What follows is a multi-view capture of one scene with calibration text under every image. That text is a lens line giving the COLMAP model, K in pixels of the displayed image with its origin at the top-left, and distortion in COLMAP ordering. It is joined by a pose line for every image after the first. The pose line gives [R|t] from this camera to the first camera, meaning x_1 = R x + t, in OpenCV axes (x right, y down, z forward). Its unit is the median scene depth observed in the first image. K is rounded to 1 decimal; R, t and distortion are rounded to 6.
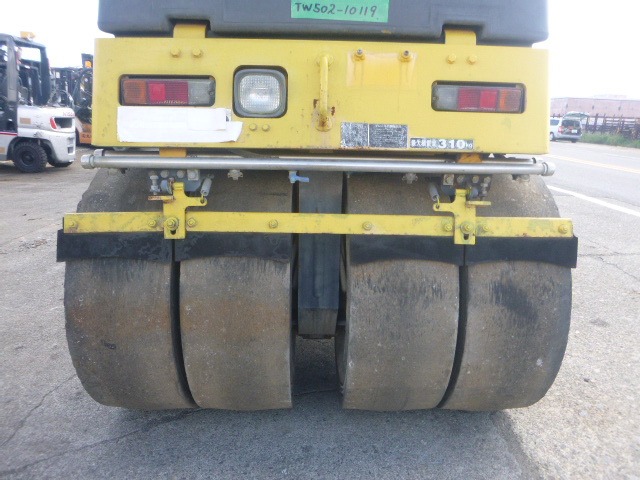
lens RADIAL K [[468.8, 0, 320.0], [0, 468.8, 240.0], [0, 0, 1]] dist [-0.011379, -0.000021]
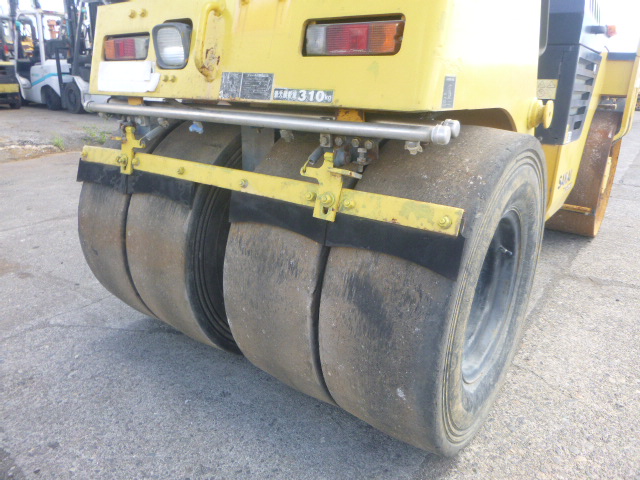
lens RADIAL K [[468.8, 0, 320.0], [0, 468.8, 240.0], [0, 0, 1]] dist [-0.011379, -0.000021]
pose [[0.787677, 0.191595, -0.585540, 0.803758], [-0.162087, 0.981378, 0.103075, -0.040101], [0.594385, 0.013718, 0.804064, 0.329298]]
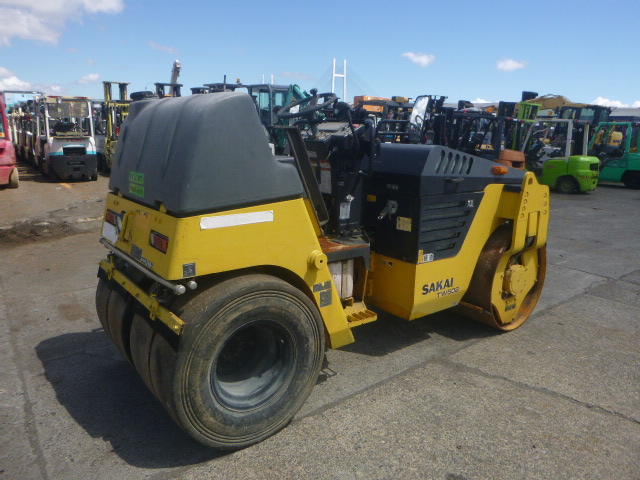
lens RADIAL K [[468.8, 0, 320.0], [0, 468.8, 240.0], [0, 0, 1]] dist [-0.011379, -0.000021]
pose [[0.586773, 0.161906, -0.793400, 2.075754], [-0.203220, 0.977893, 0.049261, -0.507754], [0.783837, 0.132330, 0.606703, 0.376096]]
